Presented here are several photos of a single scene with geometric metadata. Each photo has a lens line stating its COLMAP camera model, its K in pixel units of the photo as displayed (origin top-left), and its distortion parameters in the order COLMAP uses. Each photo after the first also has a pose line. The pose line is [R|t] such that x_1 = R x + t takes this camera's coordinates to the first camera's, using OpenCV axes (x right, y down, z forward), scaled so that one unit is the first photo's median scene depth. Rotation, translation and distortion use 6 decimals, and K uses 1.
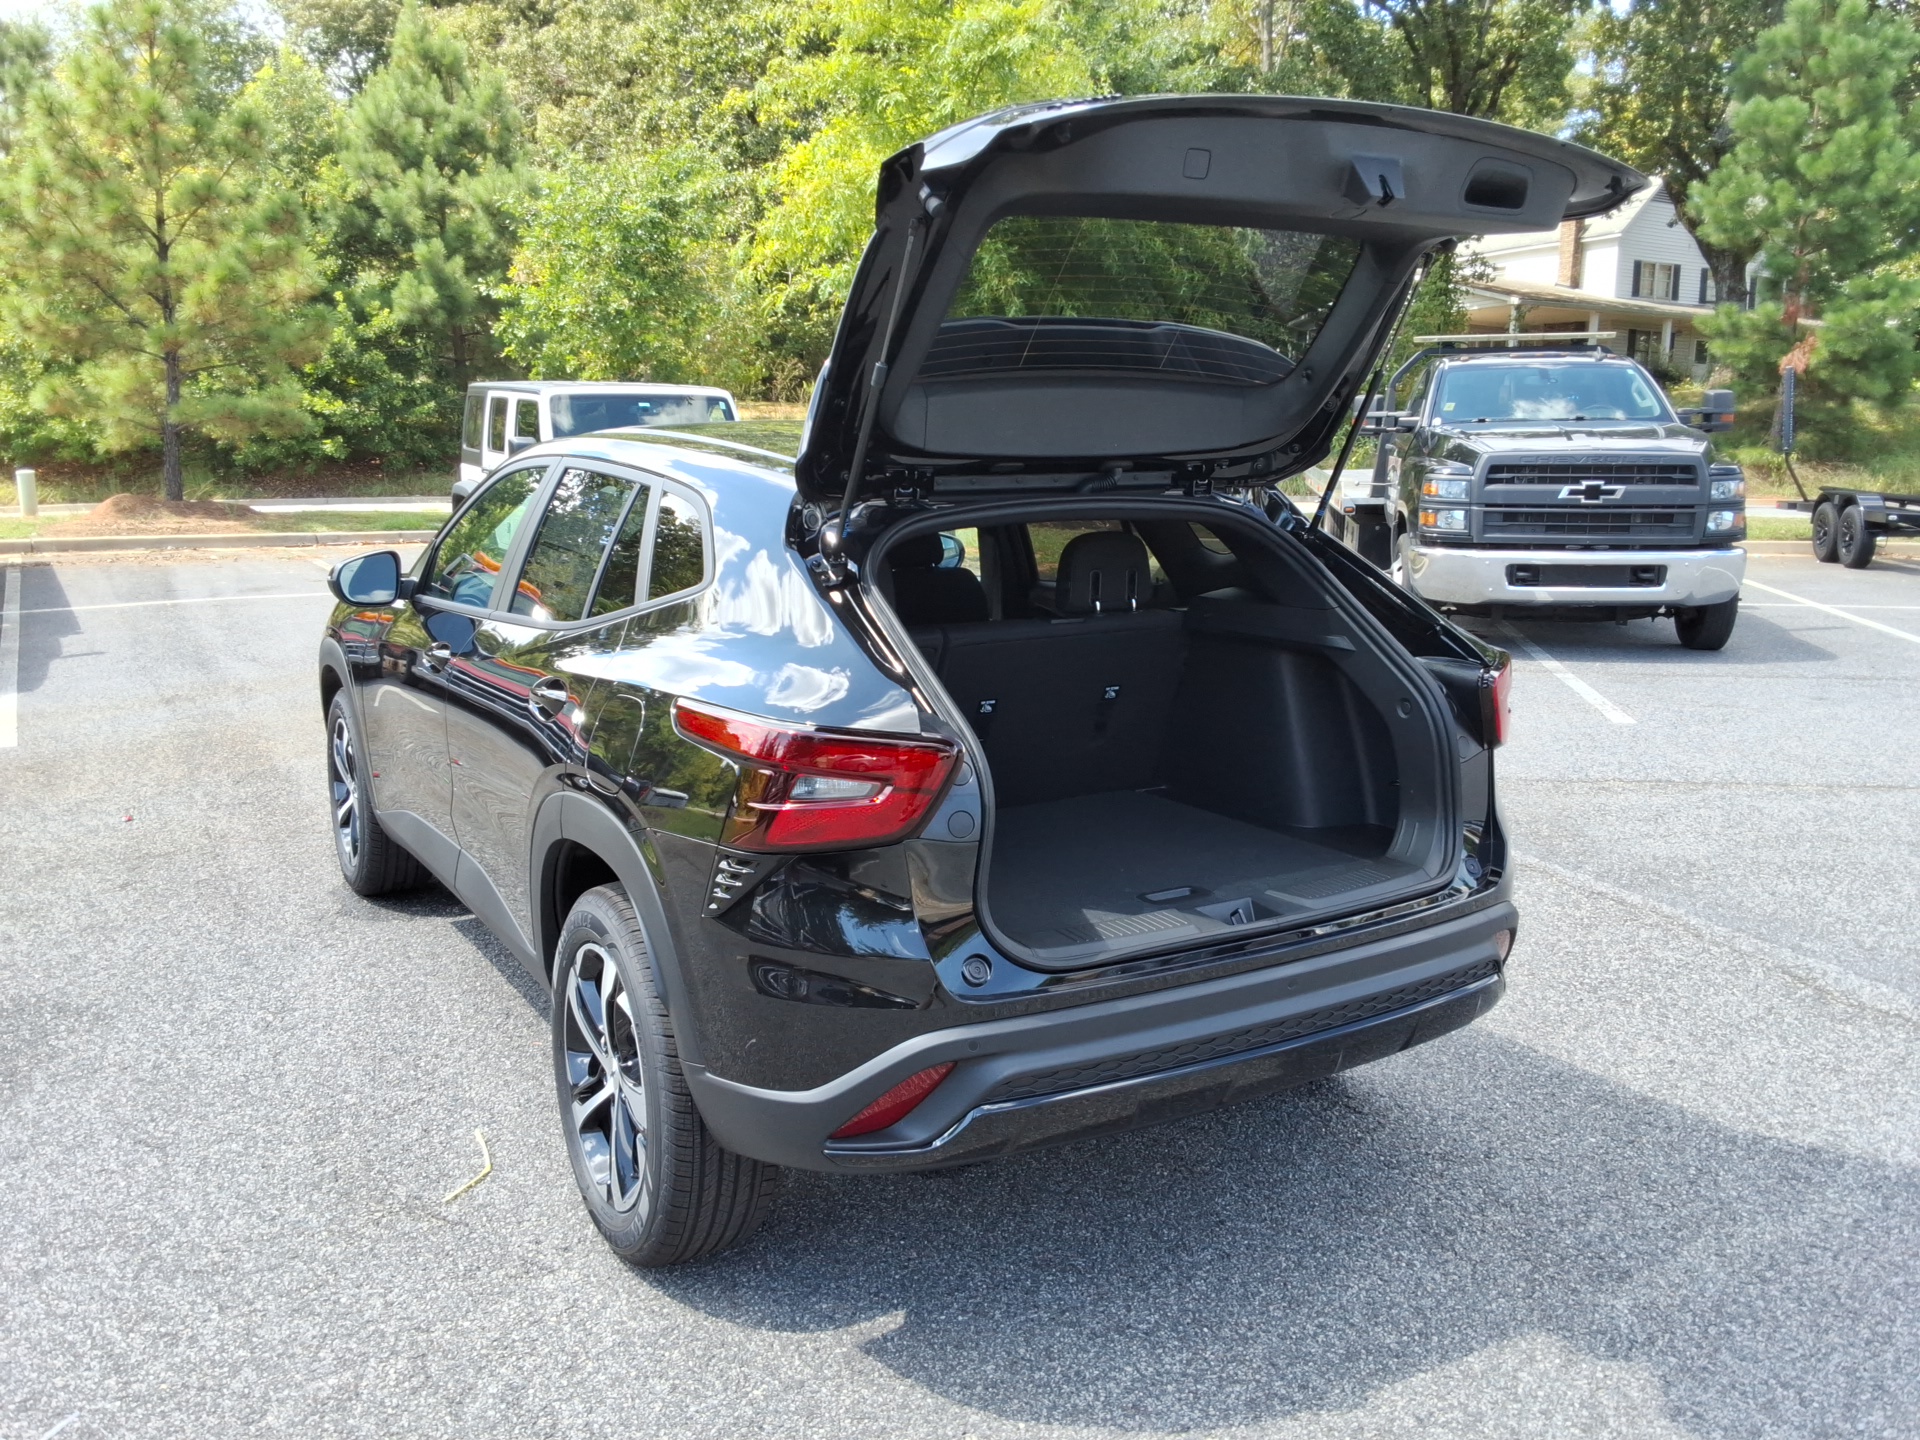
lens RADIAL K [[1562.4, 0, 980.1], [0, 1562.4, 705.4], [0, 0, 1]] dist [0.124635, -0.216222]
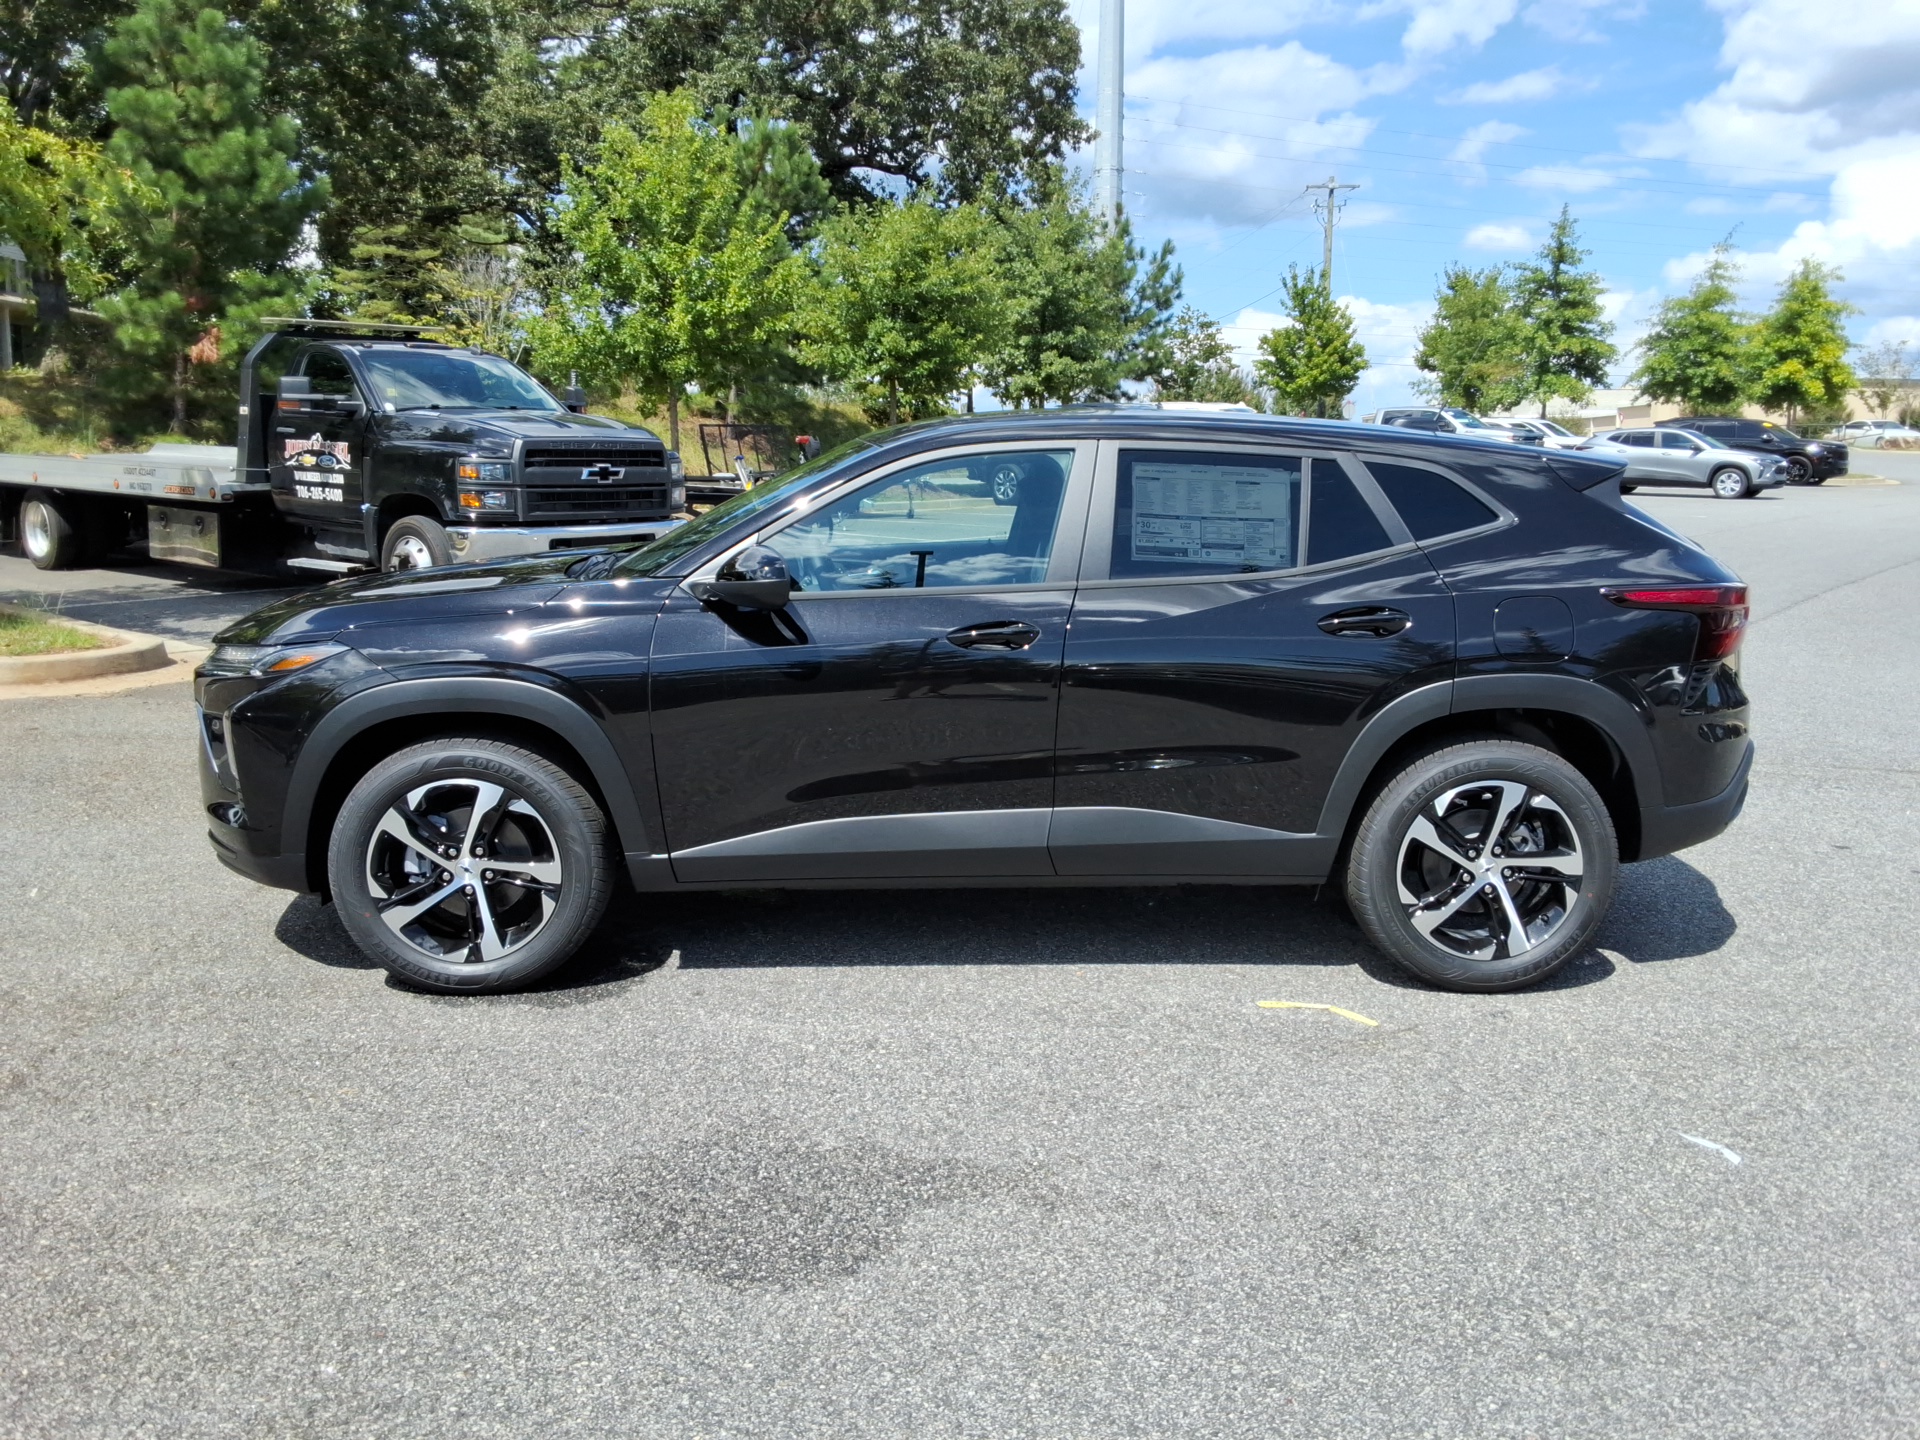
lens RADIAL K [[1562.4, 0, 980.1], [0, 1562.4, 705.4], [0, 0, 1]] dist [0.124635, -0.216222]
pose [[0.467036, -0.146305, 0.872051, -0.264159], [0.139727, 0.986037, 0.090596, -0.016569], [-0.873129, 0.079538, 0.480957, 0.108844]]
